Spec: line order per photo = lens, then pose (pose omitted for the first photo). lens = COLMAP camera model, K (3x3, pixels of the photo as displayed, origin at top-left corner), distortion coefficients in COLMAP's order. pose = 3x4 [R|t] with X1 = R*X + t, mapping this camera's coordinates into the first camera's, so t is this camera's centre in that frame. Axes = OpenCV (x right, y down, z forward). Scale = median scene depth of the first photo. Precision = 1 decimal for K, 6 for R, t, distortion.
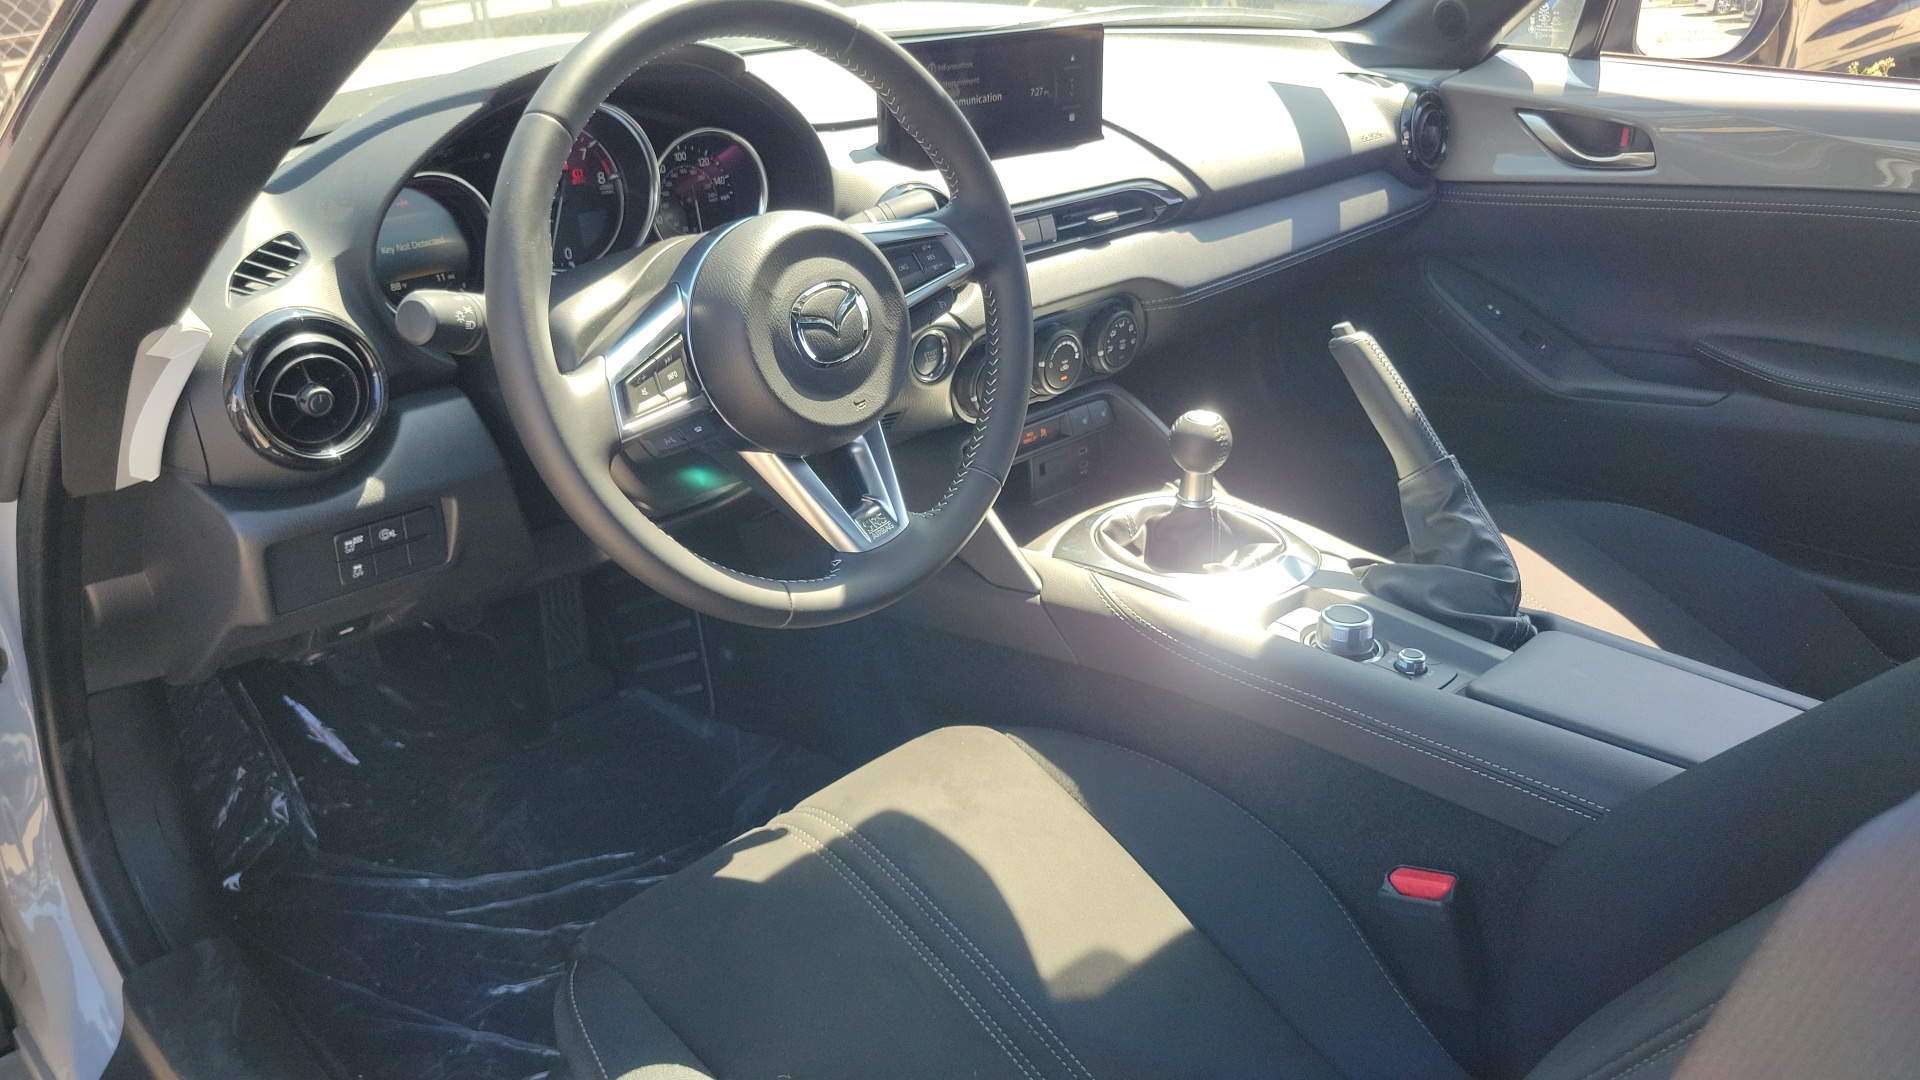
lens RADIAL K [[1445.0, 0, 968.3], [0, 1445.0, 547.3], [0, 0, 1]] dist [-0.015456, 0.006677]
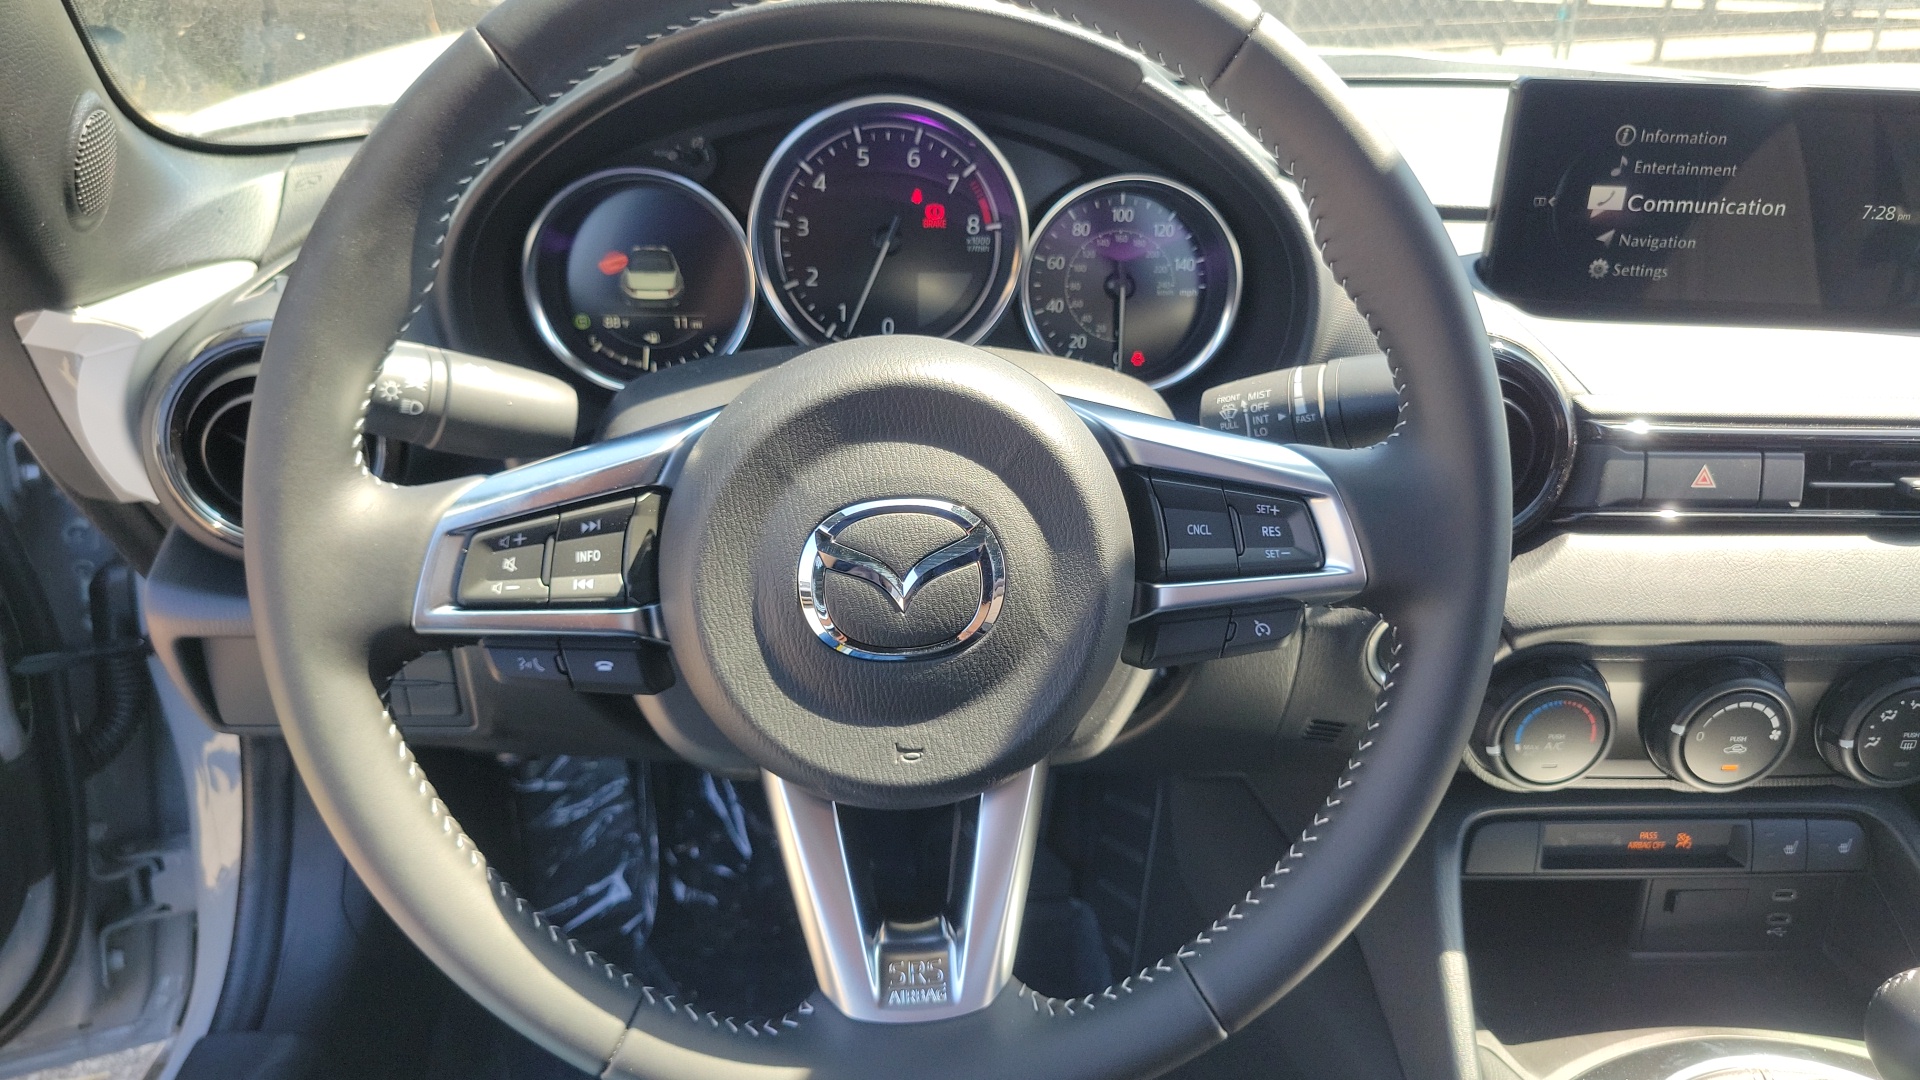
lens RADIAL K [[1445.0, 0, 968.7], [0, 1445.0, 533.2], [0, 0, 1]] dist [-0.015456, 0.006677]
pose [[0.749787, 0.288935, -0.595261, 0.151953], [-0.315699, 0.946836, 0.061935, -0.151683], [0.581510, 0.141485, 0.801142, 0.461699]]
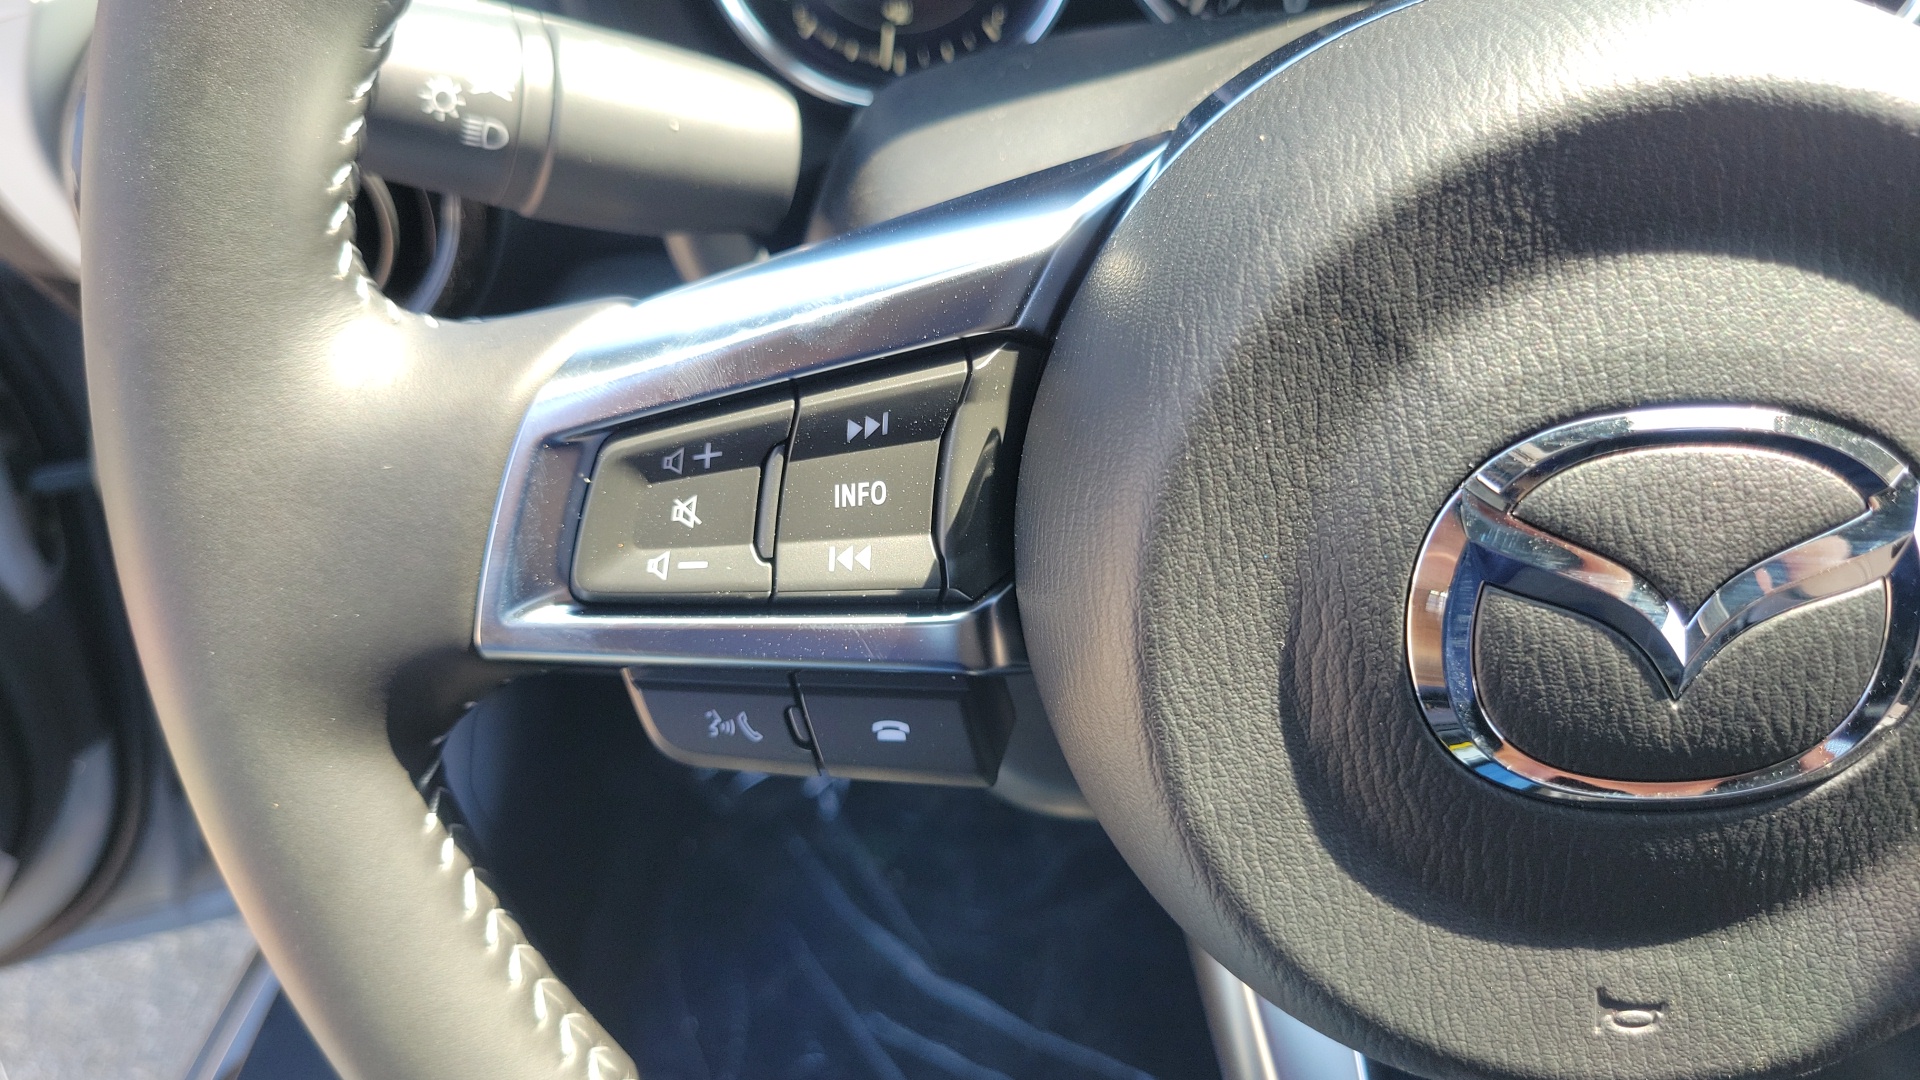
lens RADIAL K [[1445.0, 0, 947.3], [0, 1445.0, 529.1], [0, 0, 1]] dist [-0.015456, 0.006677]
pose [[0.669862, 0.423705, -0.609720, -0.042274], [-0.324981, 0.905664, 0.272325, -0.135379], [0.667587, 0.015727, 0.744366, 0.594762]]
